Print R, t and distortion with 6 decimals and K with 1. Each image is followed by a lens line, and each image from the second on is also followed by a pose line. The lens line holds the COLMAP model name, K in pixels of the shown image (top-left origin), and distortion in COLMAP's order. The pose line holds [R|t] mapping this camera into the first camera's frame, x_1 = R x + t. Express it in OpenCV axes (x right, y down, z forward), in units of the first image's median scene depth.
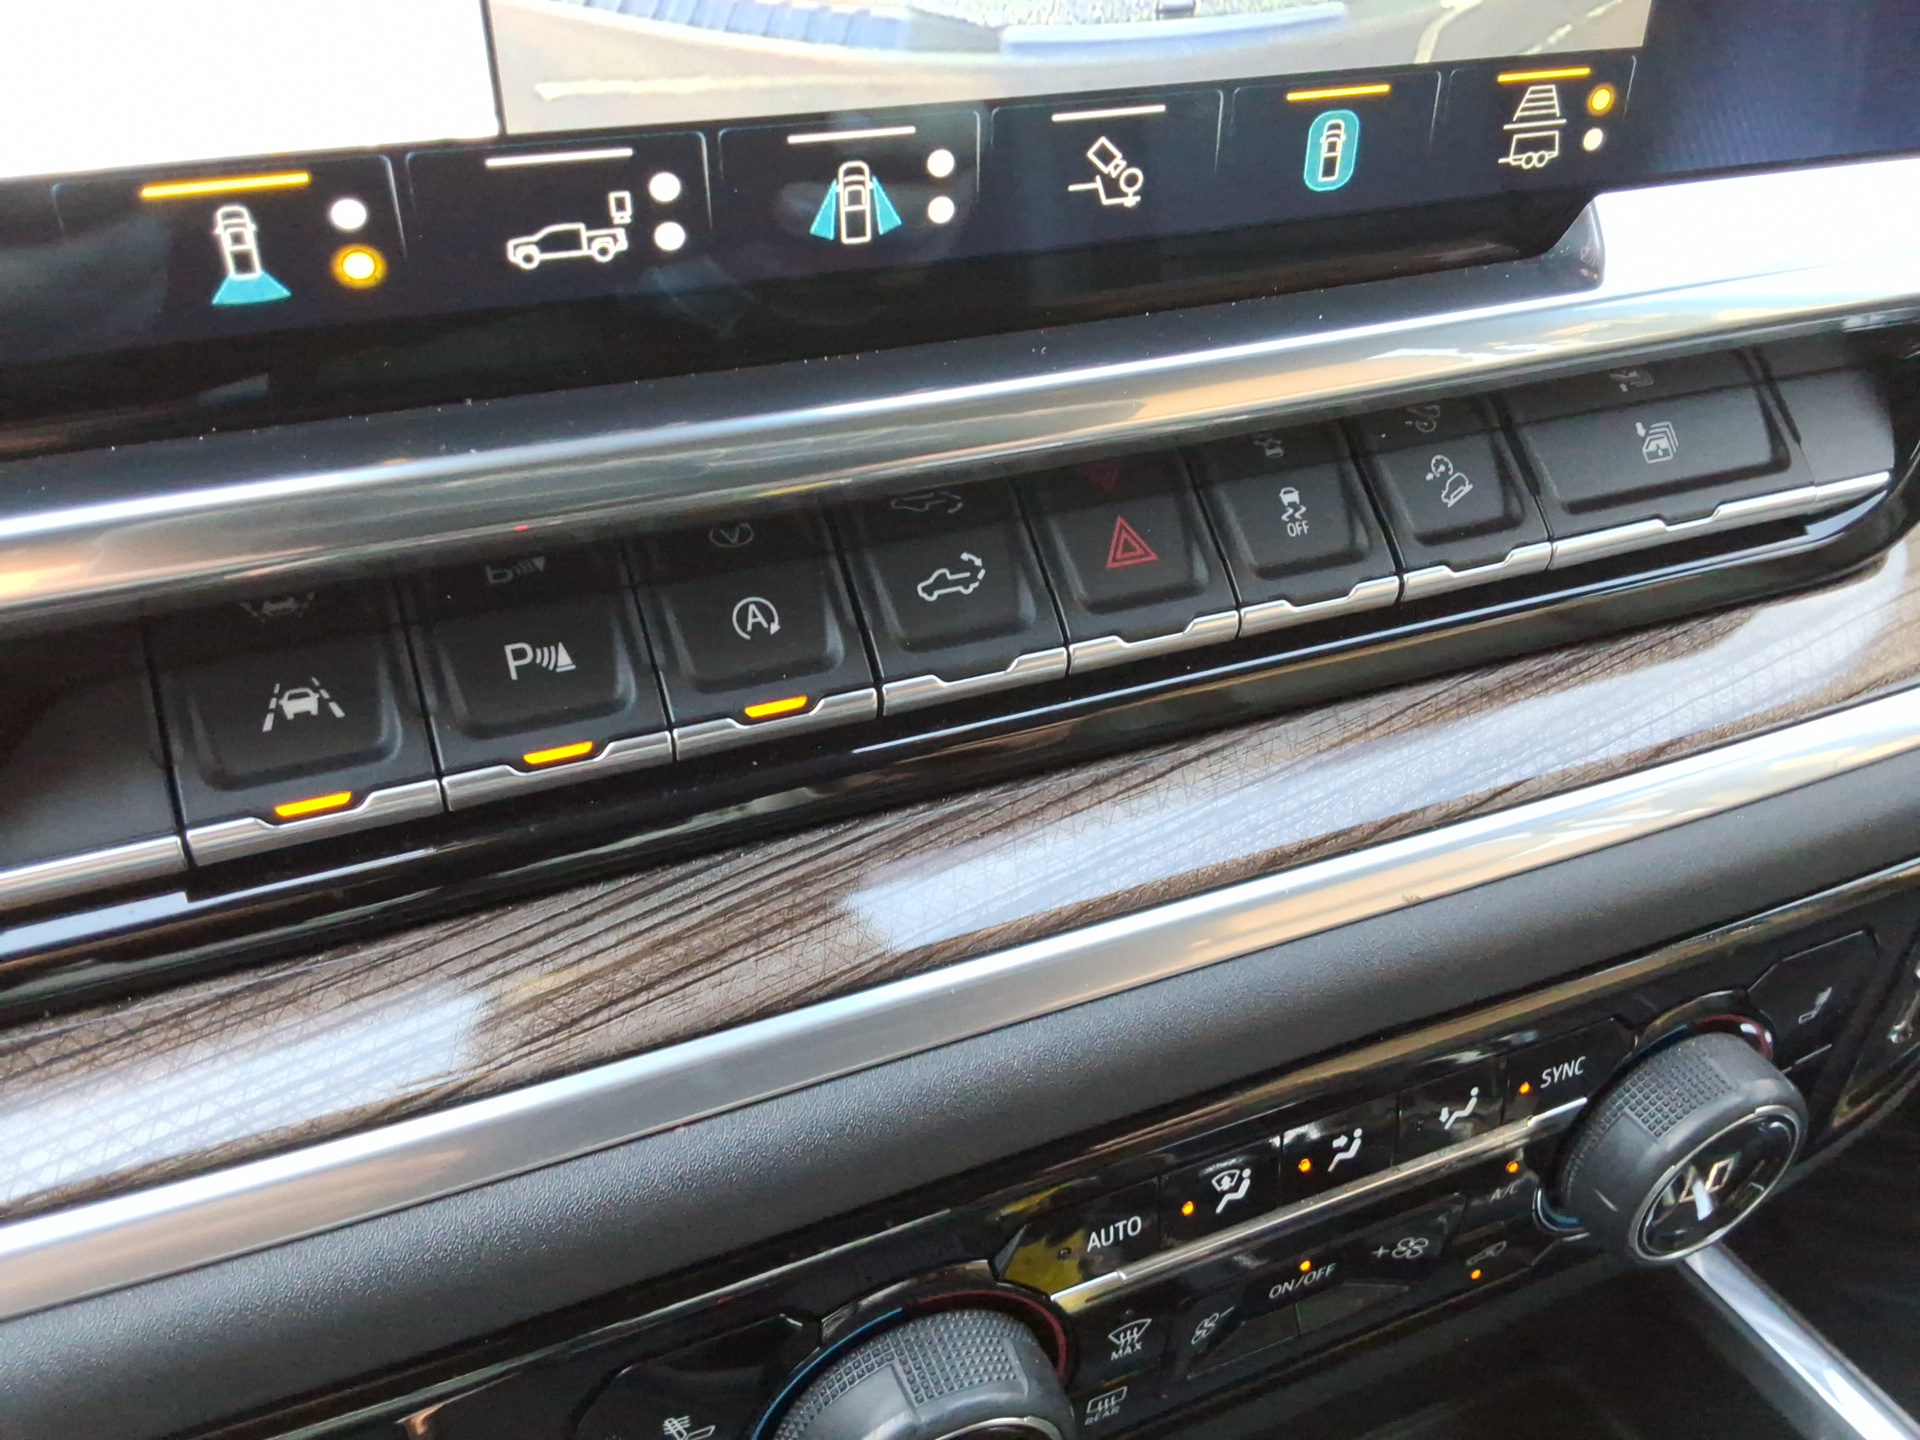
lens RADIAL K [[1600.4, 0, 976.4], [0, 1600.4, 724.1], [0, 0, 1]] dist [0.166406, -0.333754]
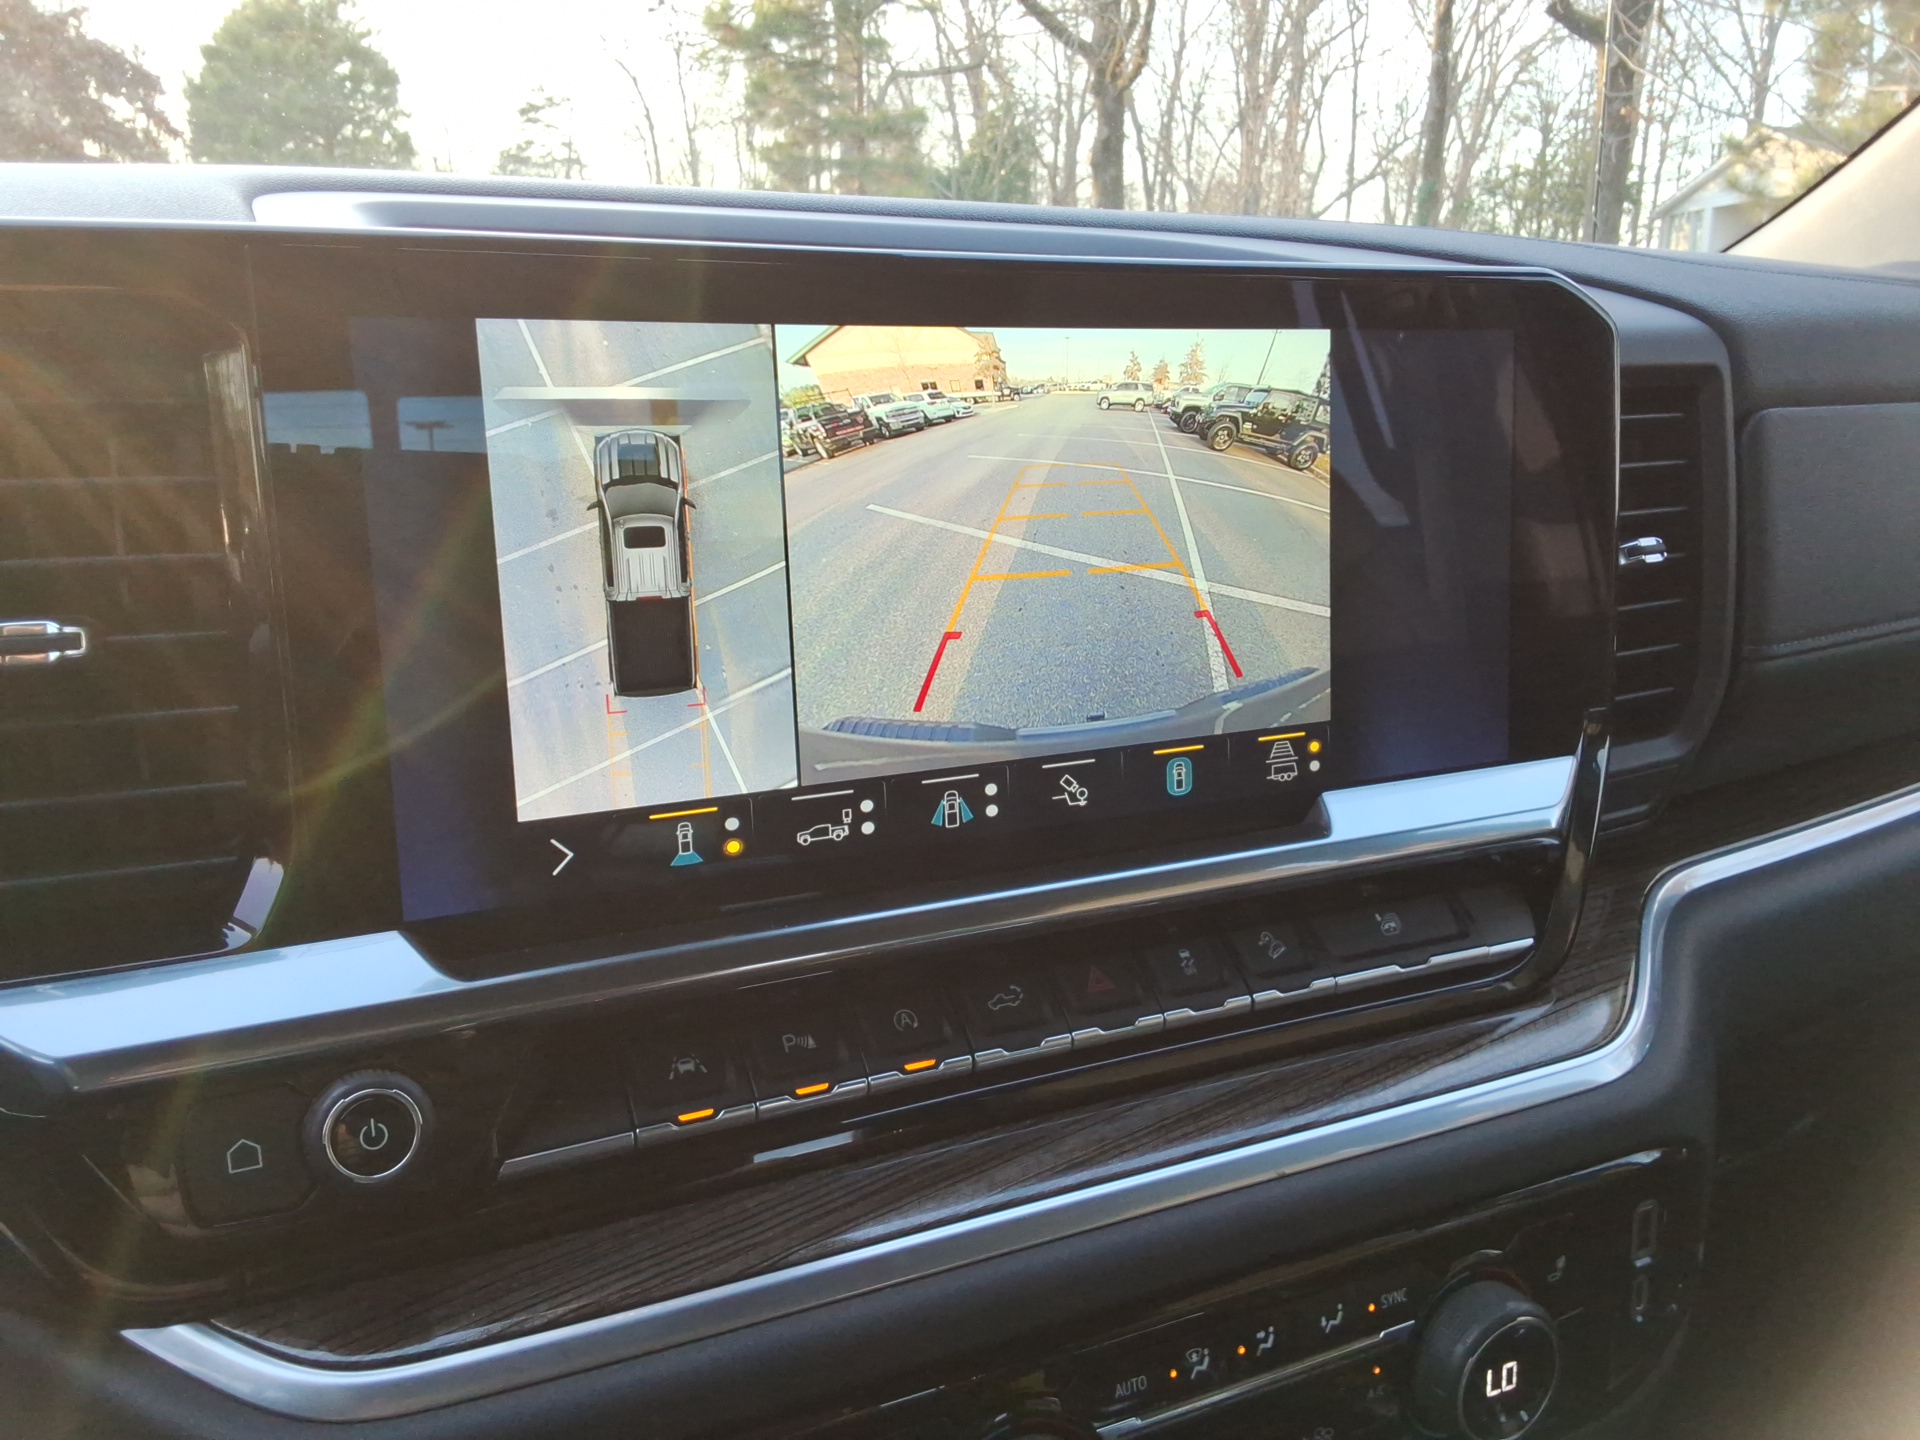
lens RADIAL K [[1600.4, 0, 976.4], [0, 1600.4, 724.1], [0, 0, 1]] dist [0.166406, -0.333754]
pose [[0.997668, -0.053610, 0.042253, -0.114370], [0.065888, 0.918079, -0.390883, 0.353251], [-0.017836, 0.392755, 0.919470, -0.857671]]
